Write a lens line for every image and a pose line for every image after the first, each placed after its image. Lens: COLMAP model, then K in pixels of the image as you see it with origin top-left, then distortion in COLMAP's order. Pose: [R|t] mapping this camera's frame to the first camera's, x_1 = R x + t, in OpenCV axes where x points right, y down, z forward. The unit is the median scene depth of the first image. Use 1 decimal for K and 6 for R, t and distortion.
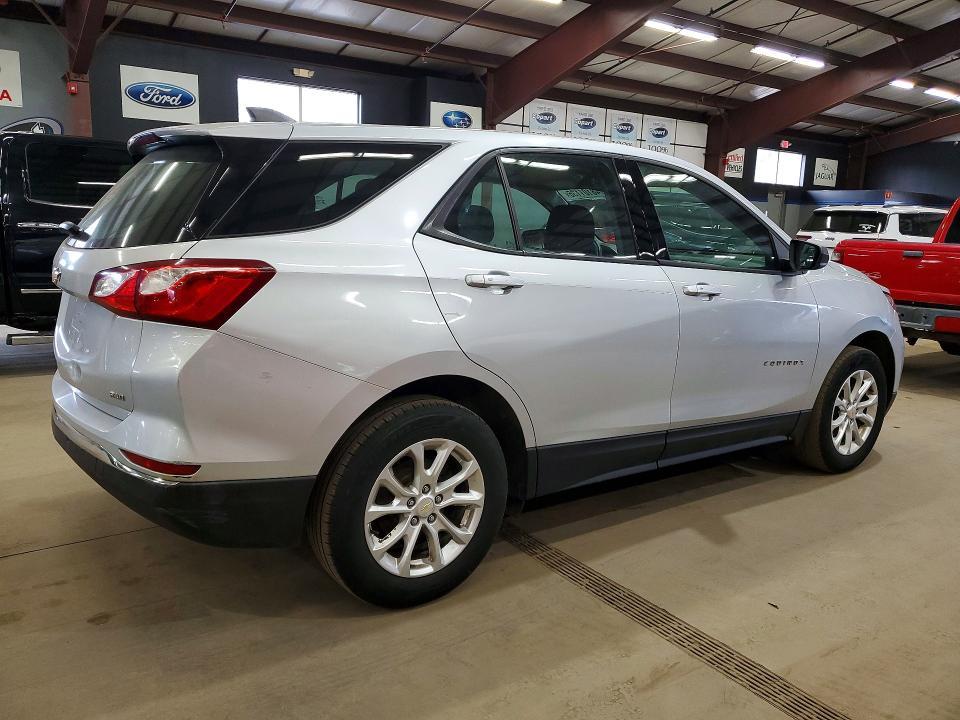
lens RADIAL K [[743.3, 0, 480.0], [0, 743.3, 360.0], [0, 0, 1]] dist [0.119804, 0.000113]
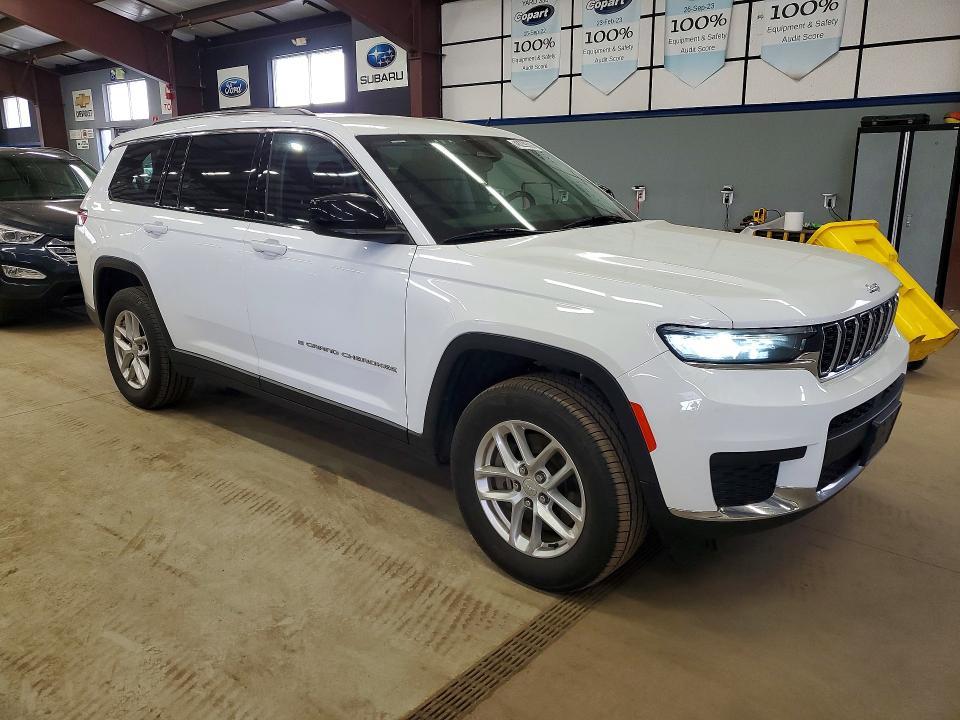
lens RADIAL K [[730.9, 0, 466.0], [0, 730.9, 357.9], [0, 0, 1]] dist [0.008405, 0.001675]
pose [[0.226723, 0.241156, -0.943631, 0.920155], [-0.153210, 0.965630, 0.209967, -0.166656], [0.961833, 0.096969, 0.255878, 0.906756]]
